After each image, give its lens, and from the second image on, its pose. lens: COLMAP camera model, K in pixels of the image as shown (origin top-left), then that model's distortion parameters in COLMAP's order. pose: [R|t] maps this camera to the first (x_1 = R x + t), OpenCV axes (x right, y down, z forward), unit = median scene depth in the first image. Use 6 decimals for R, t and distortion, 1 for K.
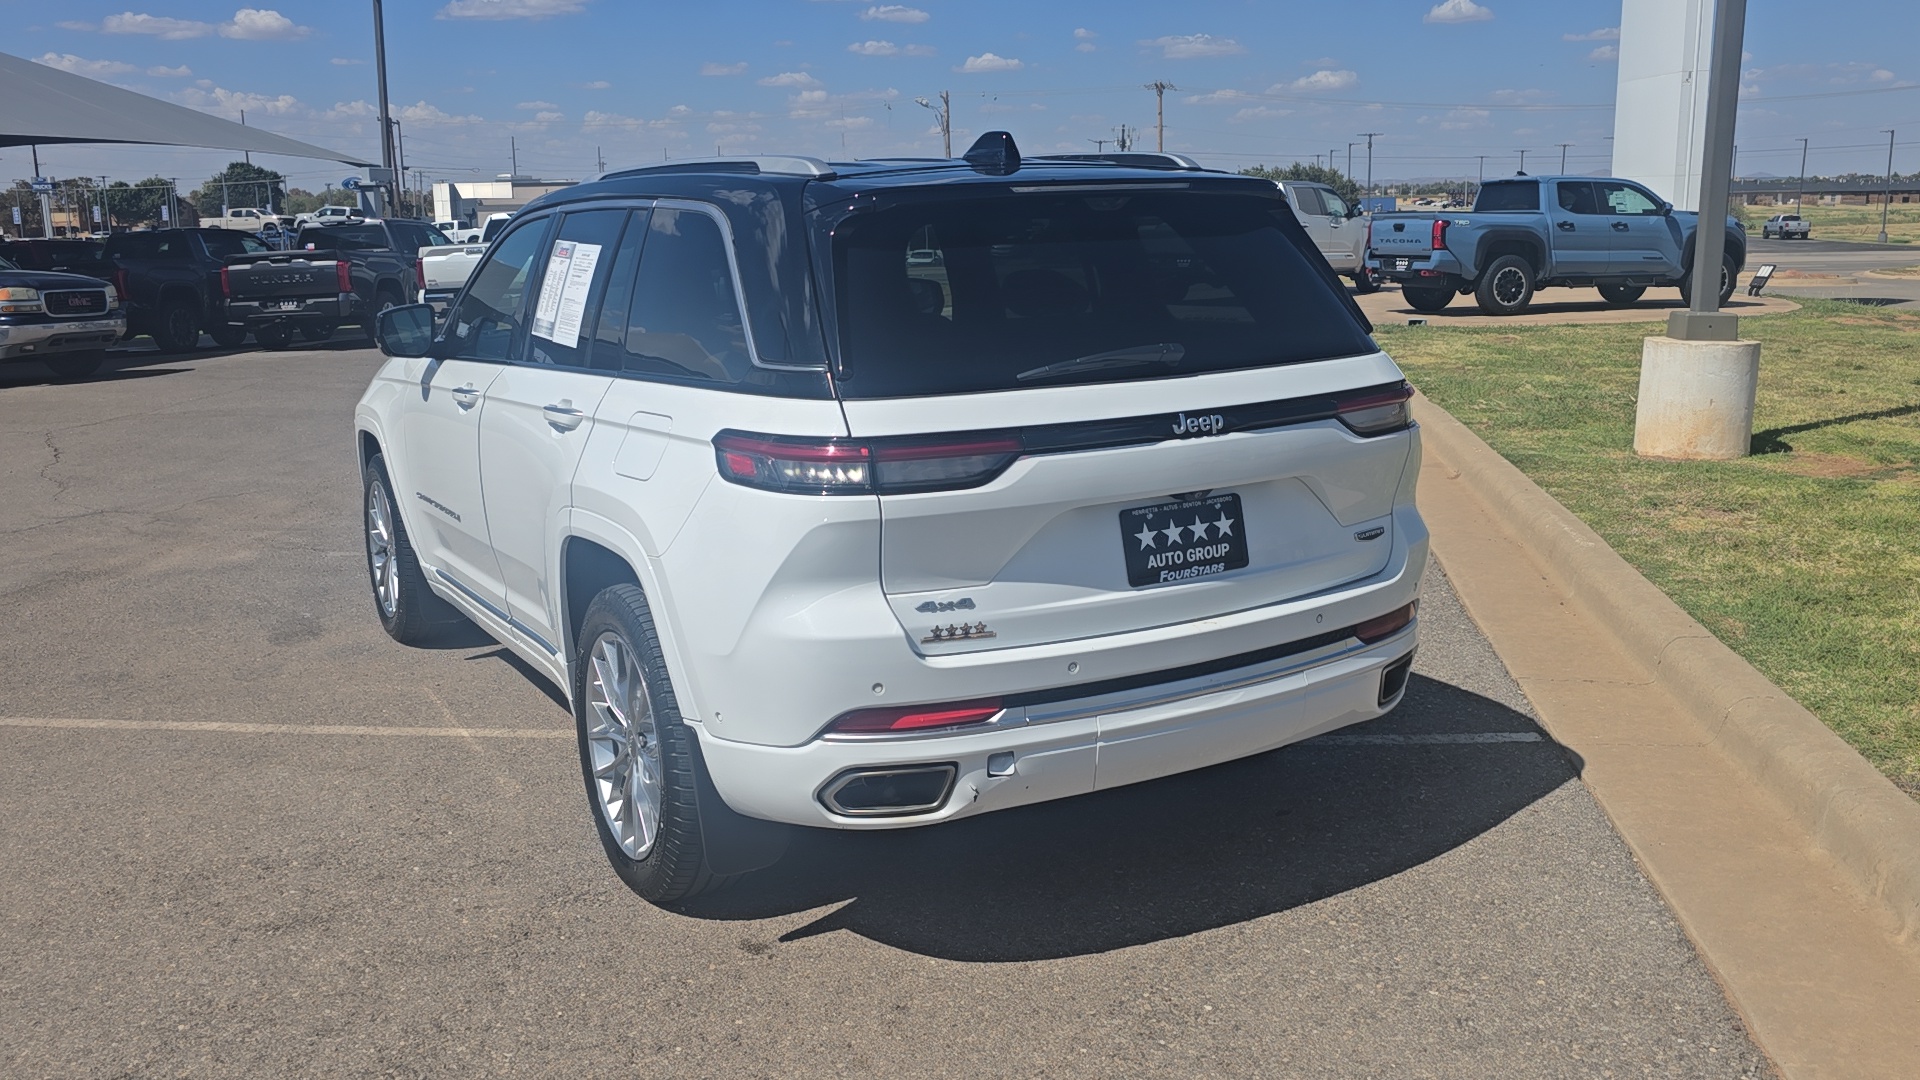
lens RADIAL K [[1588.9, 0, 942.4], [0, 1588.9, 543.6], [0, 0, 1]] dist [0.007251, -0.008599]
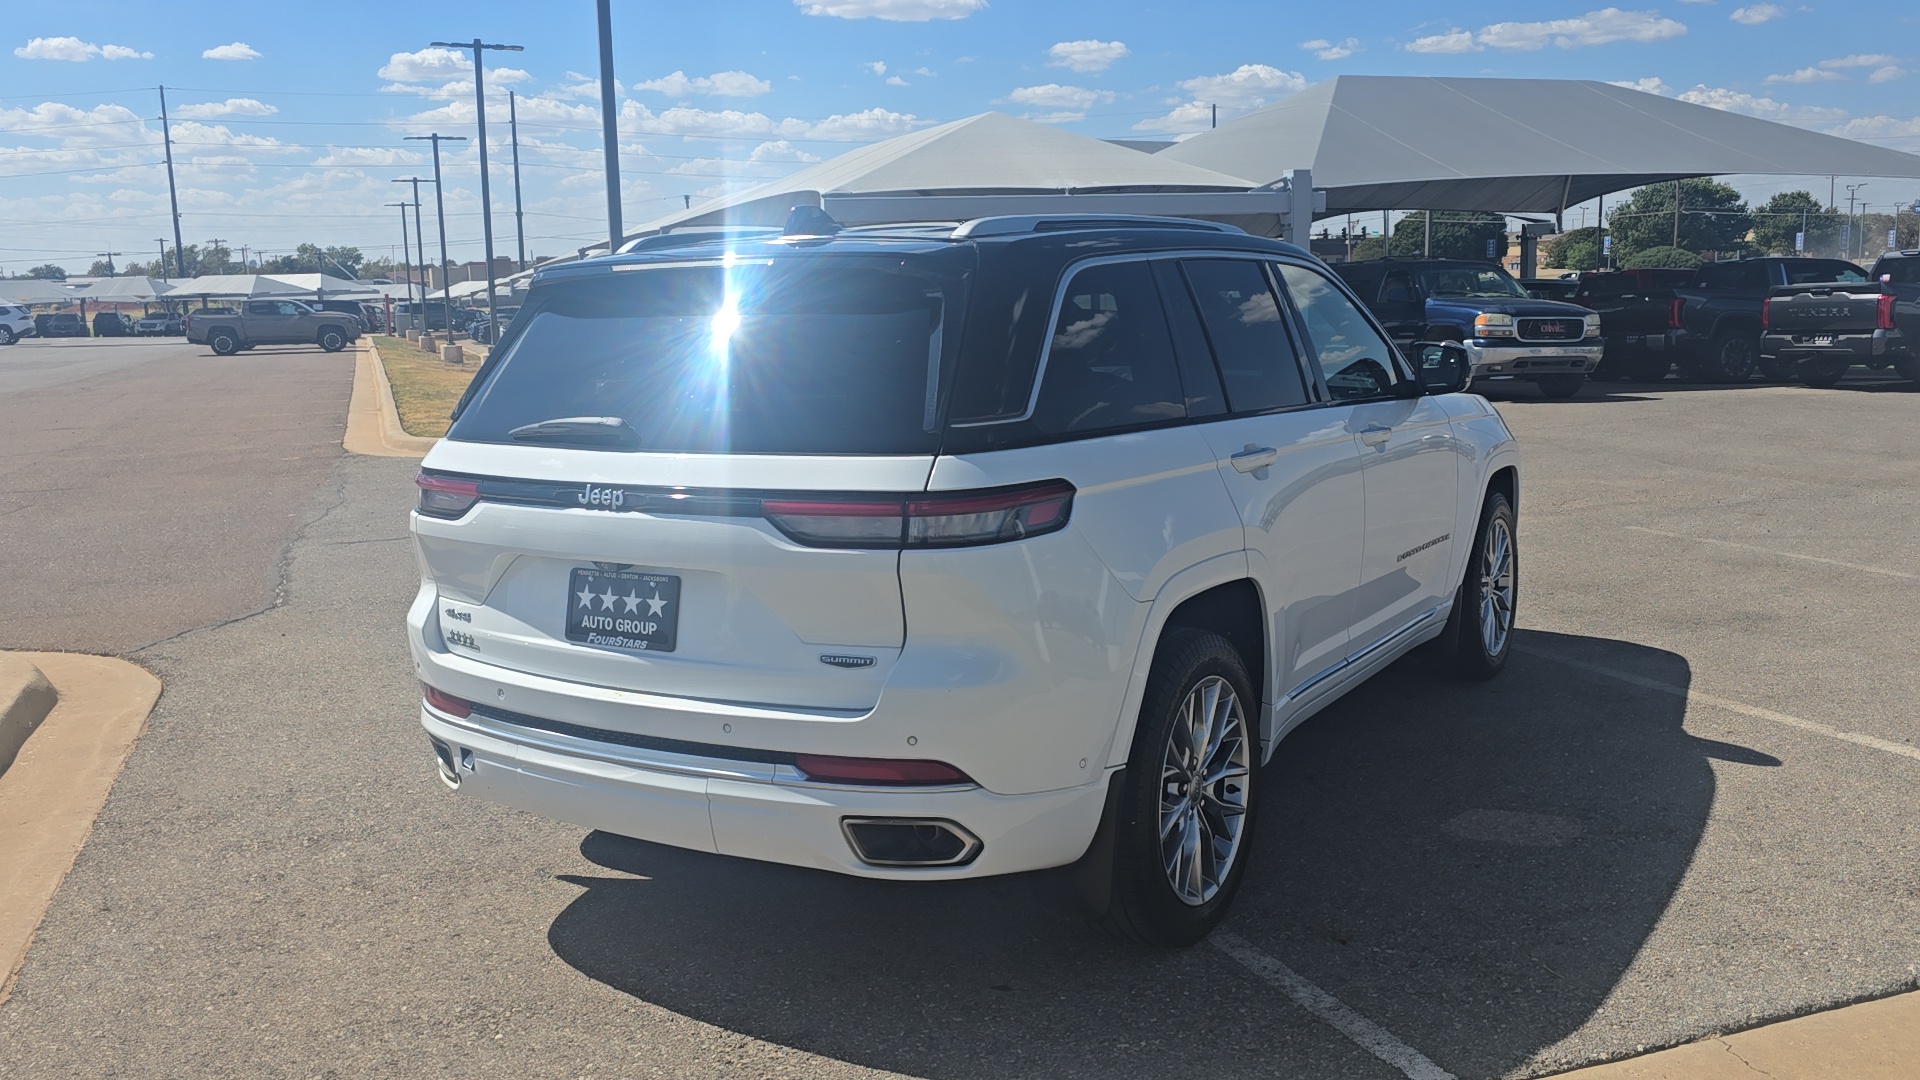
lens RADIAL K [[1588.9, 0, 949.7], [0, 1588.9, 546.7], [0, 0, 1]] dist [0.007251, -0.008599]
pose [[0.485644, 0.157654, -0.859823, 0.946009], [-0.167463, 0.982164, 0.085500, -0.138218], [0.857966, 0.102467, 0.503383, 0.553188]]
